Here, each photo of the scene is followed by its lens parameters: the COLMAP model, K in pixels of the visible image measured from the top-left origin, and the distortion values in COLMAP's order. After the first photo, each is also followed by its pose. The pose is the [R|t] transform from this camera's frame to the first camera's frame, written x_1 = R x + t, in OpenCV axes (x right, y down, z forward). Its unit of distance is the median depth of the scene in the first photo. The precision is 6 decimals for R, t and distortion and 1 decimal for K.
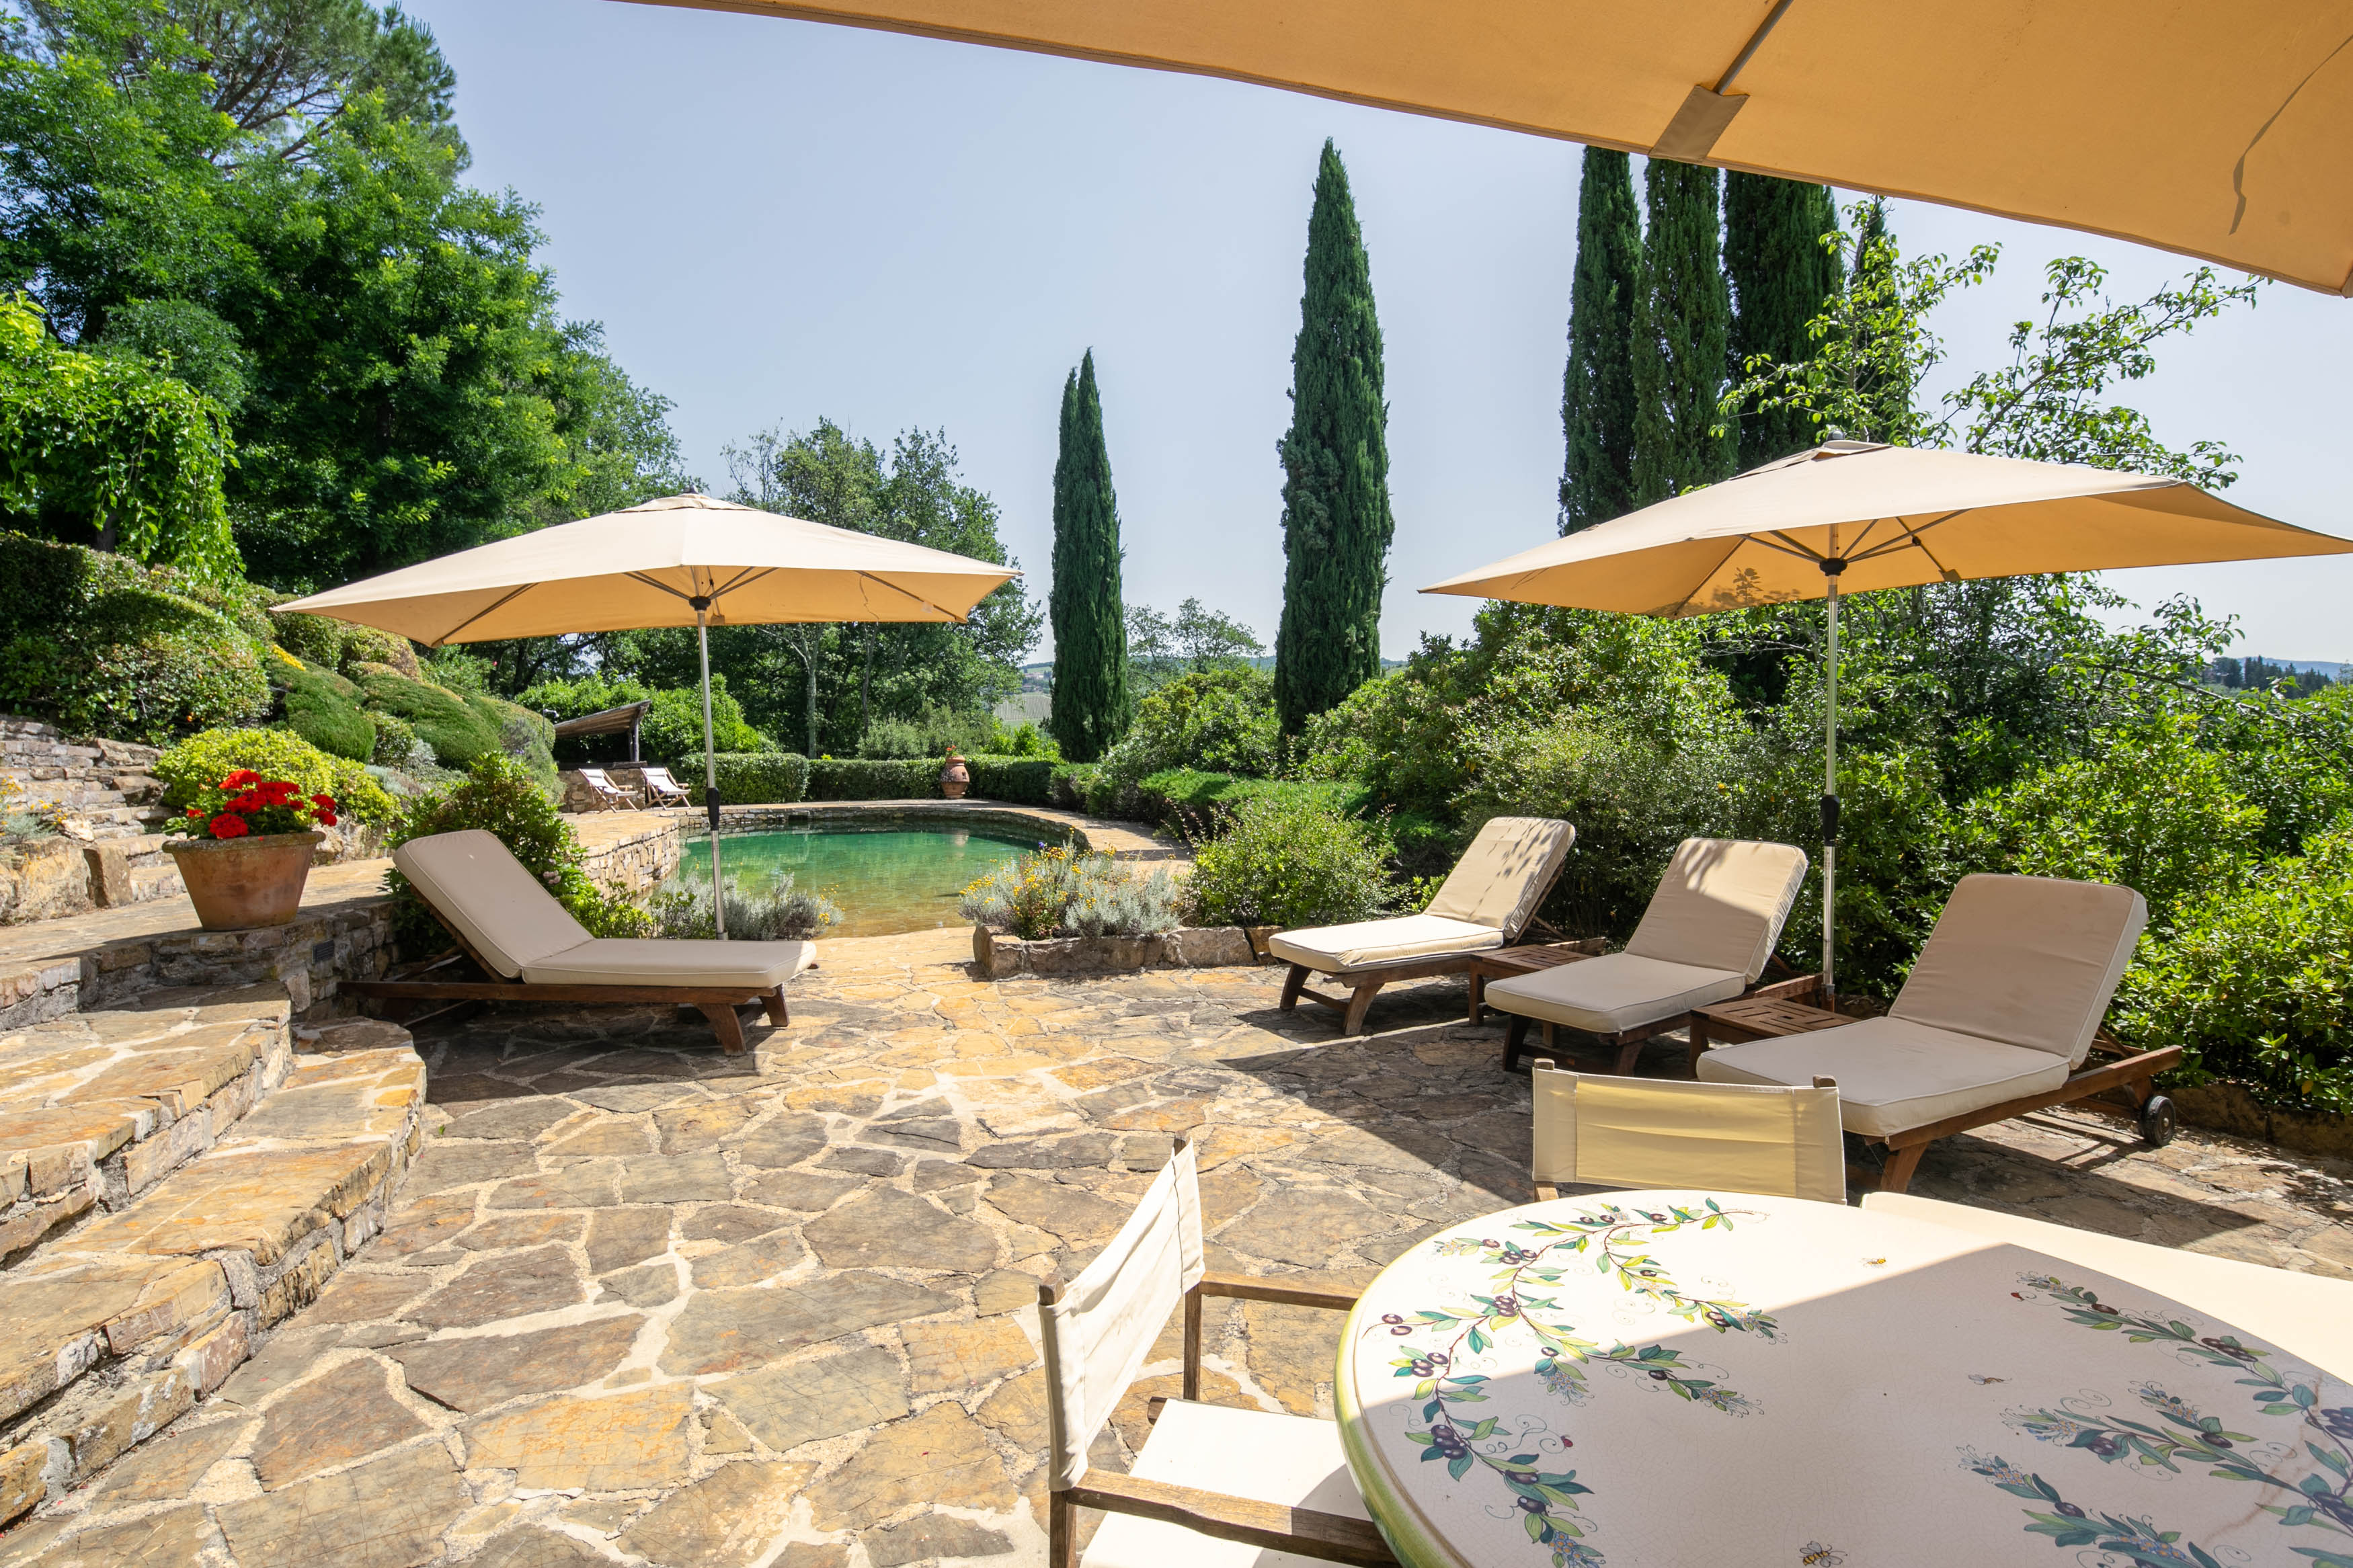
lens RADIAL K [[1155.4, 0, 1177.4], [0, 1155.4, 777.0], [0, 0, 1]] dist [0.001769, -0.002277]
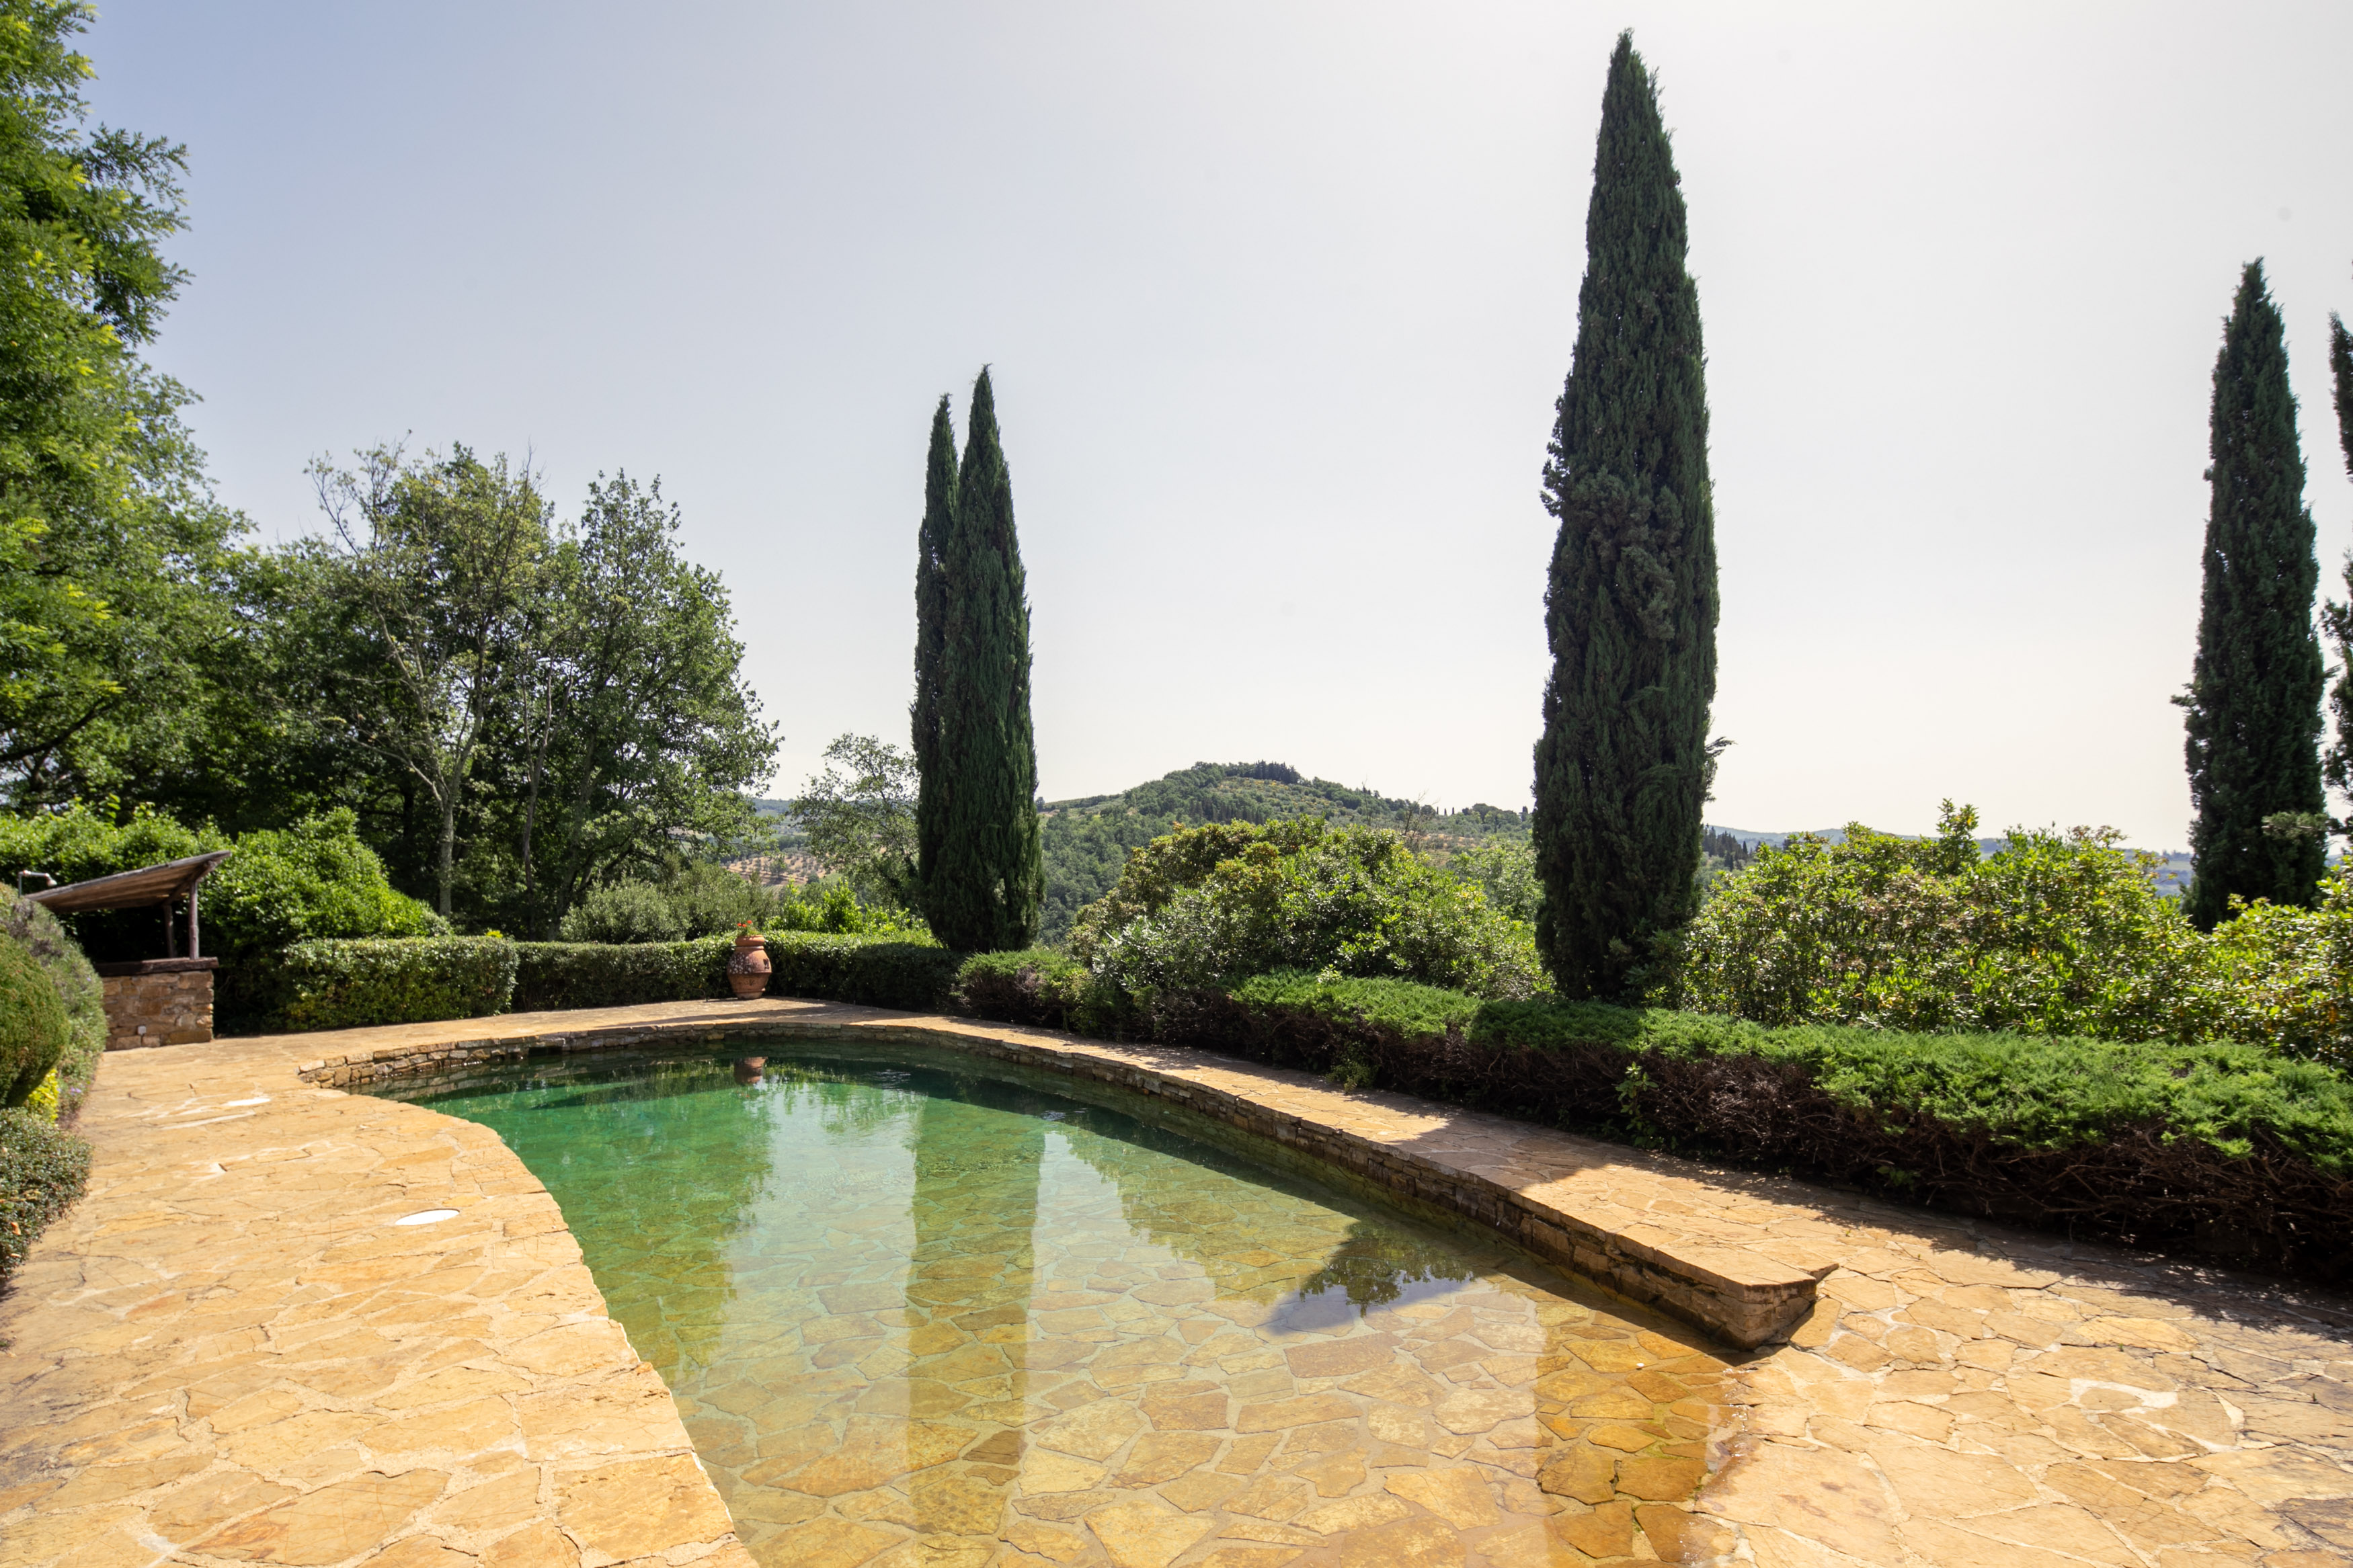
lens RADIAL K [[1155.4, 0, 1172.8], [0, 1155.4, 884.7], [0, 0, 1]] dist [0.001769, -0.002277]
pose [[0.937206, -0.000637, 0.348777, -0.197996], [0.012285, 0.999438, -0.031186, -0.023909], [-0.348561, 0.033512, 0.936687, 0.273977]]
